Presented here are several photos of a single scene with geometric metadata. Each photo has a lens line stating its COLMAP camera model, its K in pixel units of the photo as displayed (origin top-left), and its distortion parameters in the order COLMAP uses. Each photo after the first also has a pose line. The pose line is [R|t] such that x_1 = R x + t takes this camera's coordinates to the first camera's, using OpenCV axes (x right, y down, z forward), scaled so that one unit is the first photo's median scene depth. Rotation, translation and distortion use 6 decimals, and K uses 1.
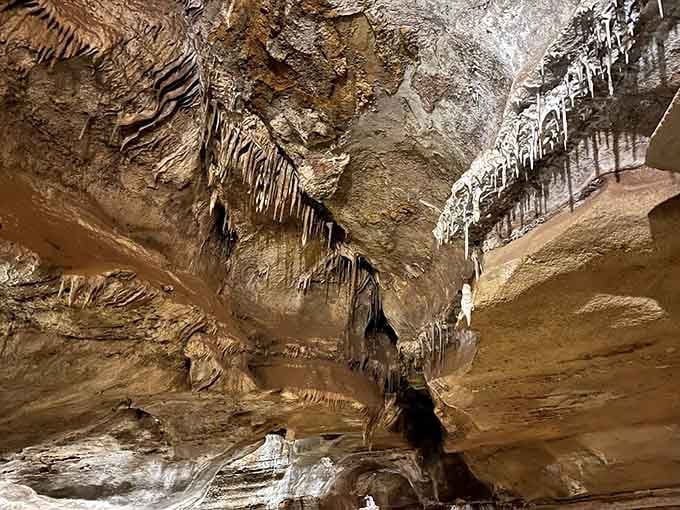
lens RADIAL K [[515.8, 0, 340.0], [0, 515.8, 255.0], [0, 0, 1]] dist [0.085199, -0.128448]
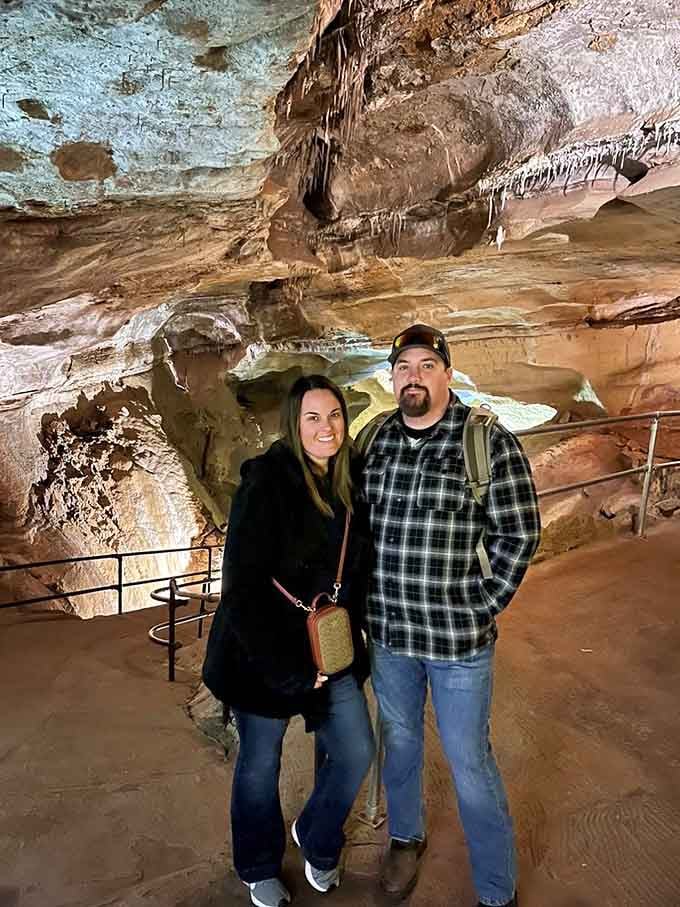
lens RADIAL K [[688.0, 0, 323.0], [0, 688.0, 453.7], [0, 0, 1]] dist [0.085199, -0.128448]
pose [[0.896579, -0.093886, 0.432818, -0.574808], [-0.166598, 0.833997, 0.526017, -0.182091], [-0.410355, -0.543722, 0.732103, -0.380343]]
